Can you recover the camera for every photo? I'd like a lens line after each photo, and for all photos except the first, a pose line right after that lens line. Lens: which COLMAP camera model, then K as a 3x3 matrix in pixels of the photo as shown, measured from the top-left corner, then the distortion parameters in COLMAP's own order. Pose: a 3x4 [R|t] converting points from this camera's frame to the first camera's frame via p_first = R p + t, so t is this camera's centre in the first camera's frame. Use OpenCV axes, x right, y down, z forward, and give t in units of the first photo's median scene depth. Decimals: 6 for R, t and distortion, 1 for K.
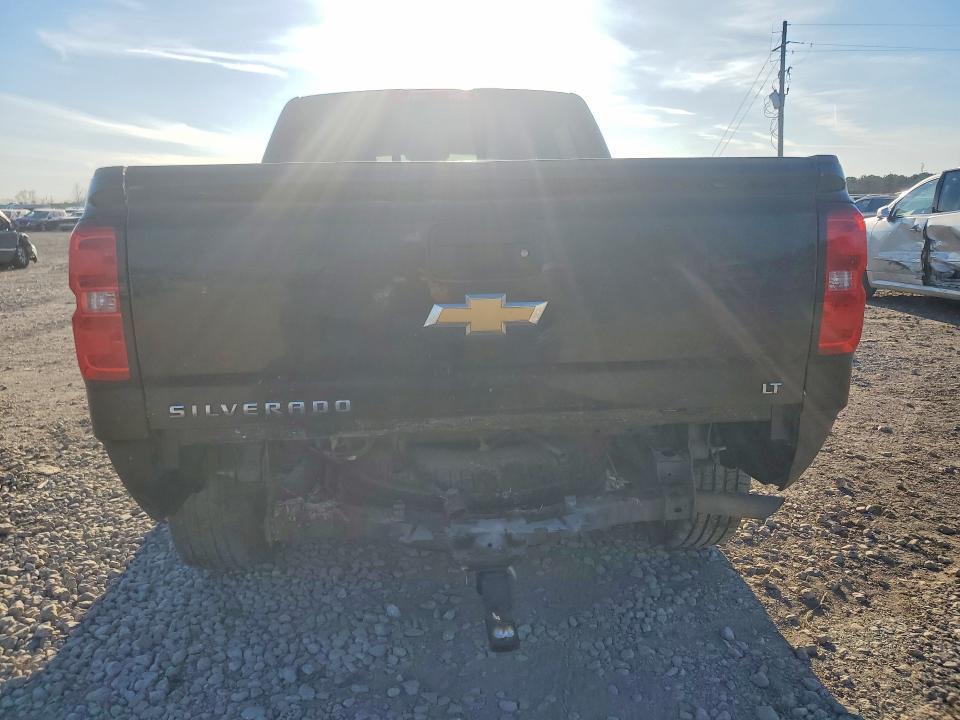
lens RADIAL K [[747.7, 0, 480.0], [0, 747.7, 360.0], [0, 0, 1]] dist [0.010207, 0.005447]
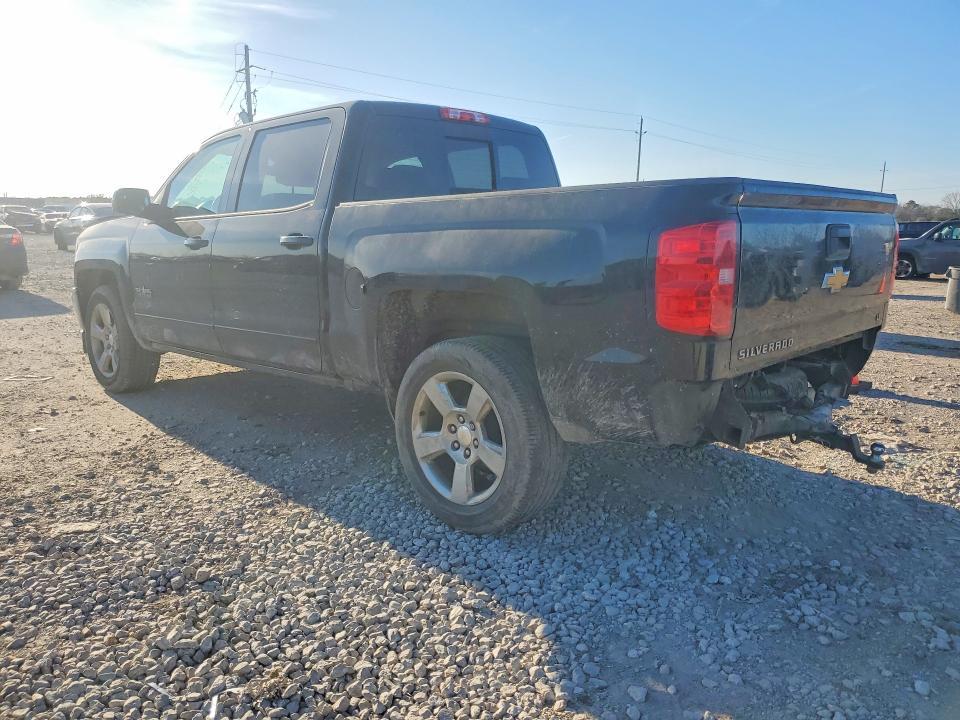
lens RADIAL K [[763.5, 0, 480.0], [0, 763.5, 360.0], [0, 0, 1]] dist [-0.003326, -0.001070]
pose [[0.740708, -0.094974, 0.665080, -0.828695], [0.110530, 0.993695, 0.018802, 0.005518], [-0.662672, 0.059584, 0.746535, 0.129886]]
